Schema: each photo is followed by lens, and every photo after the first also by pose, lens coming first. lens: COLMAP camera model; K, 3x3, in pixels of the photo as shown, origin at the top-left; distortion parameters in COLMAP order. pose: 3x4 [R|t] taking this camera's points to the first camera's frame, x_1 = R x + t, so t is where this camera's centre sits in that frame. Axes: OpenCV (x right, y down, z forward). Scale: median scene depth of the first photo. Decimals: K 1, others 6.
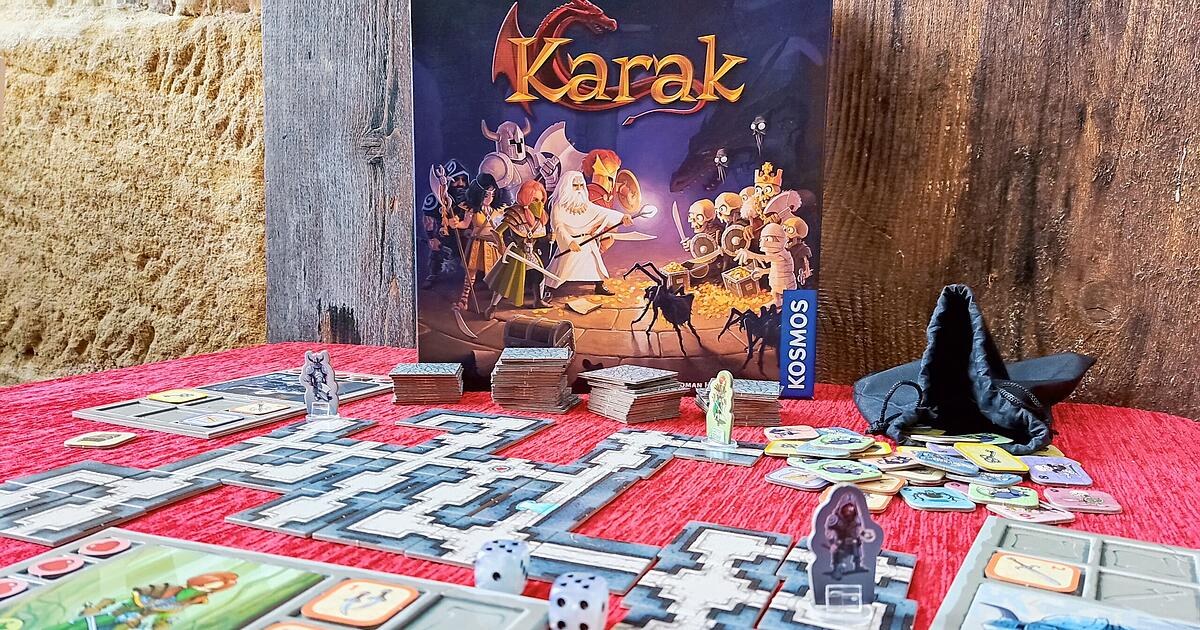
lens RADIAL K [[833.8, 0, 700.4], [0, 833.8, 342.3], [0, 0, 1]] dist [-0.001259, 0.001701]
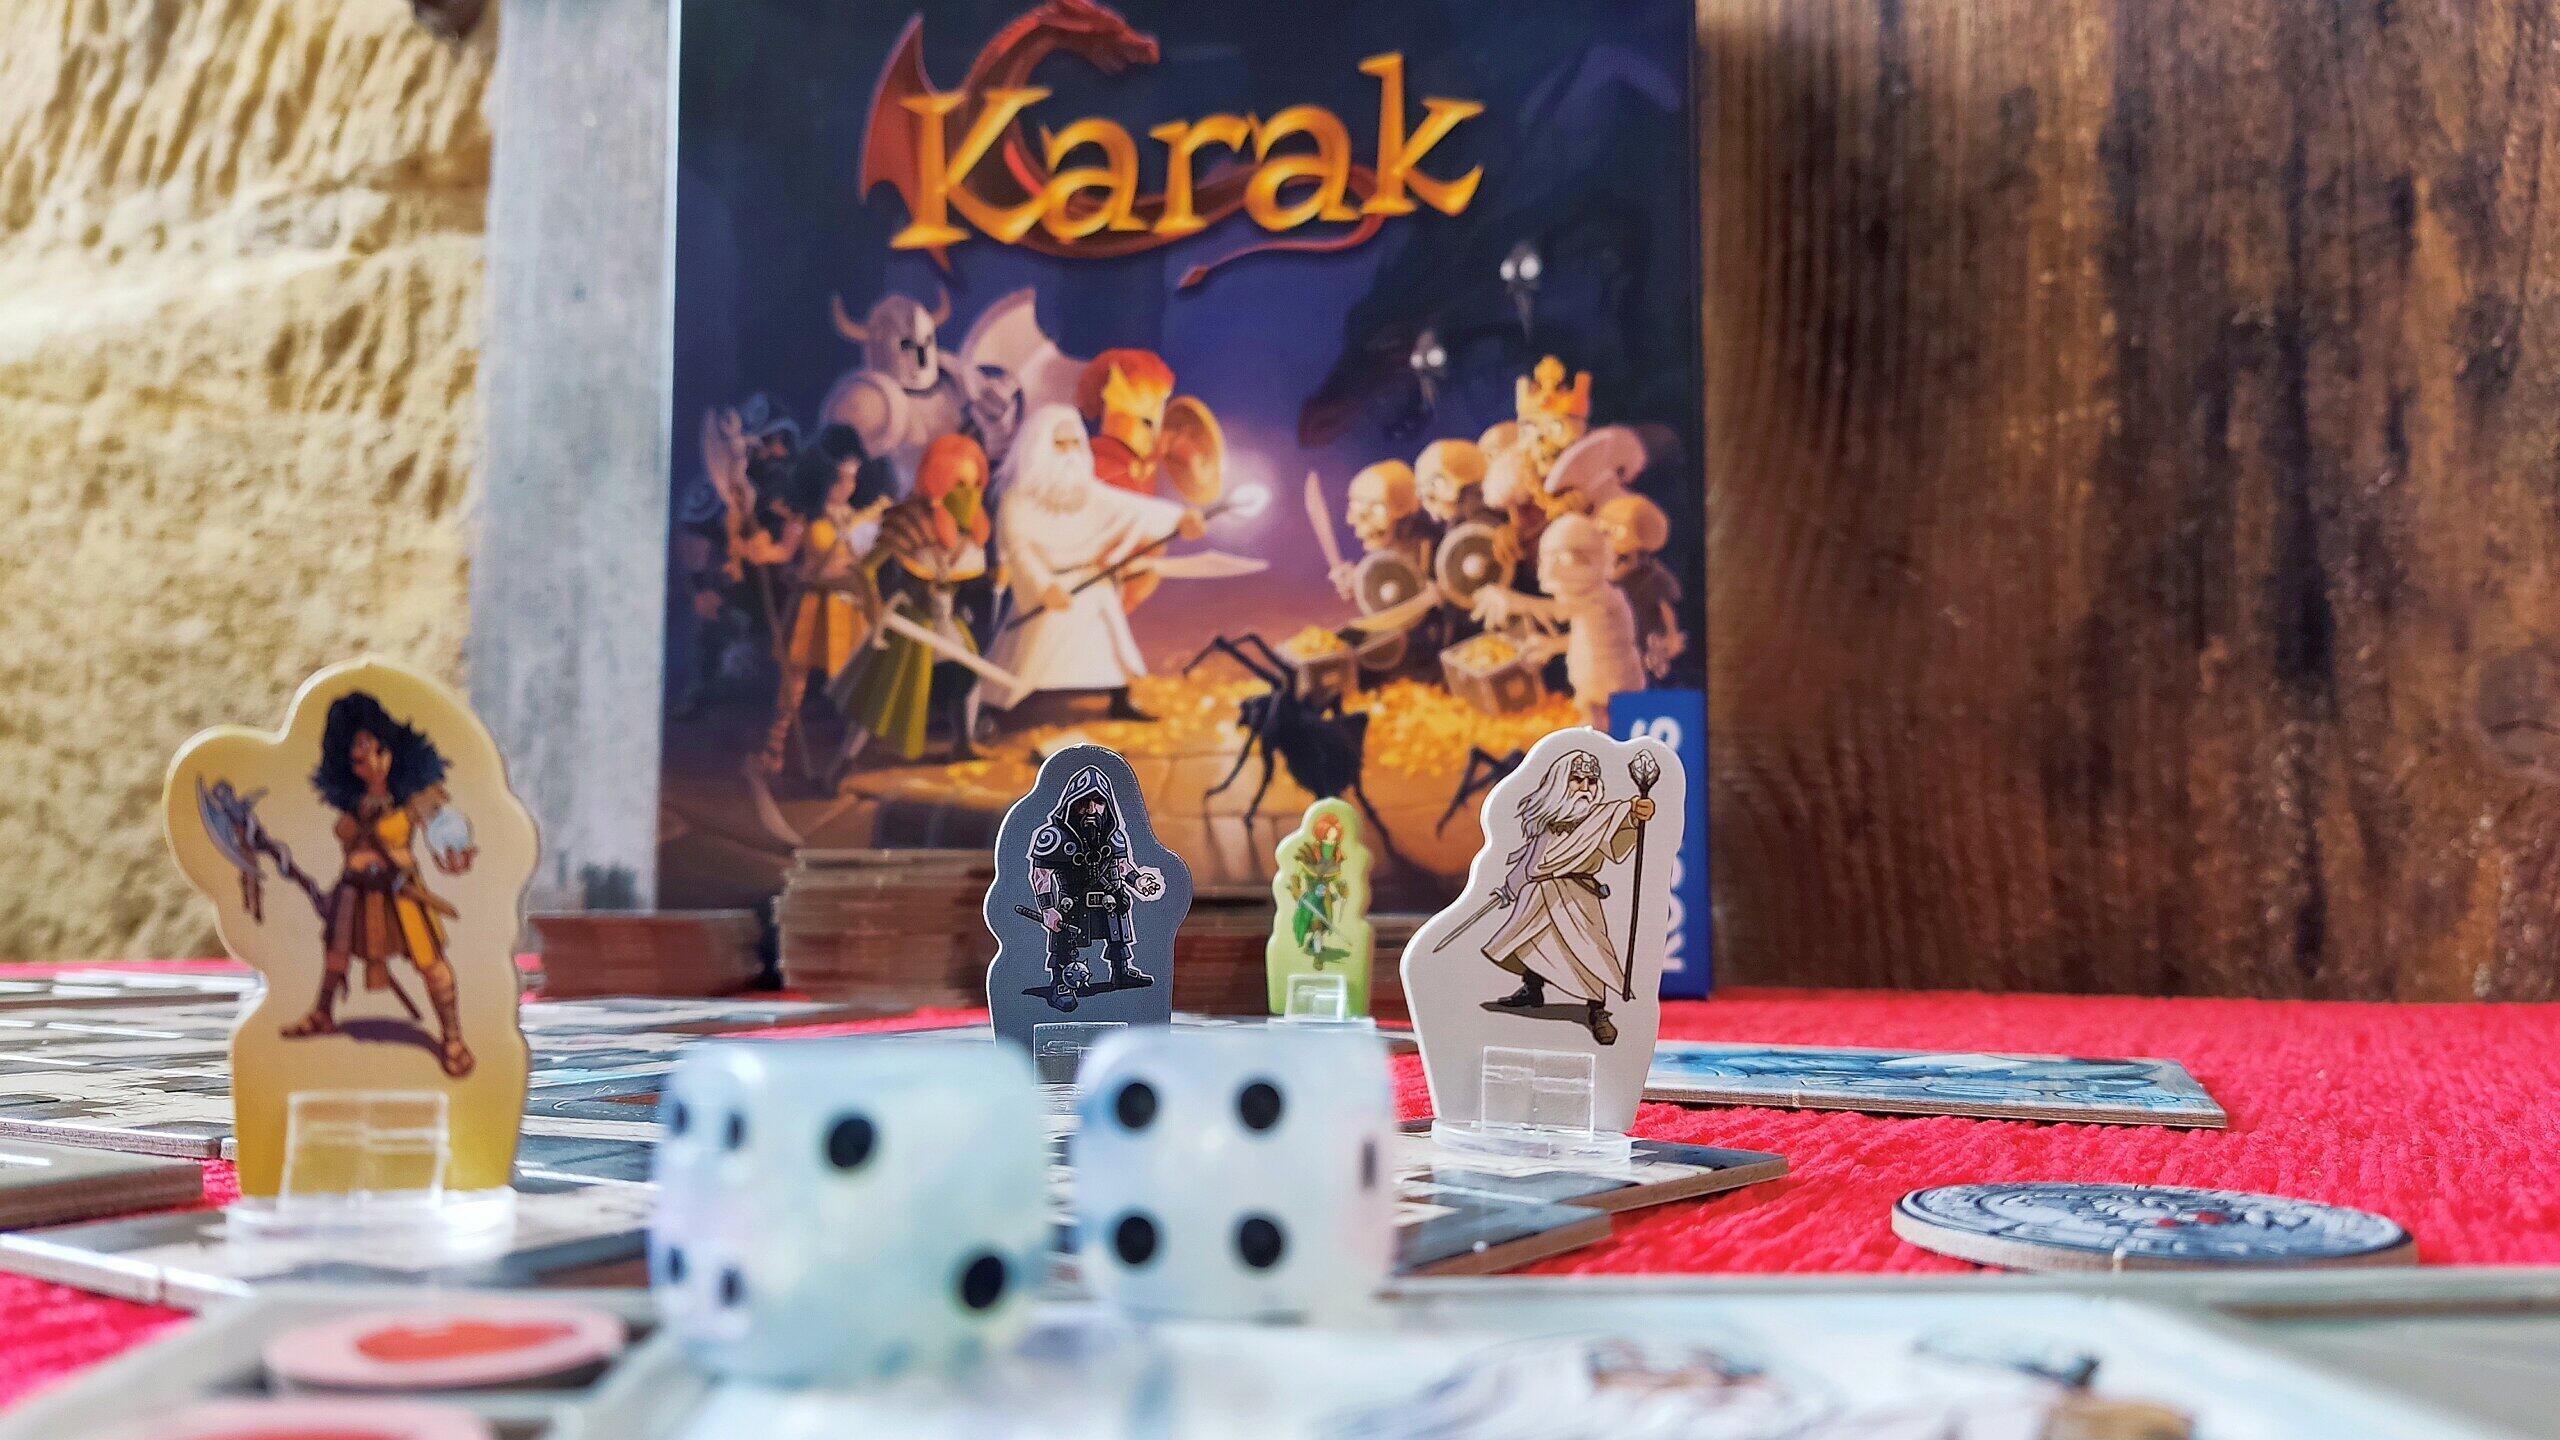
lens RADIAL K [[2061.4, 0, 1244.1], [0, 2061.4, 499.0], [0, 0, 1]] dist [0.010513, -0.083455]
pose [[0.991783, -0.037604, -0.122283, 0.052840], [0.009370, 0.974610, -0.223714, 0.053966], [0.127591, 0.220730, 0.966953, 0.082112]]
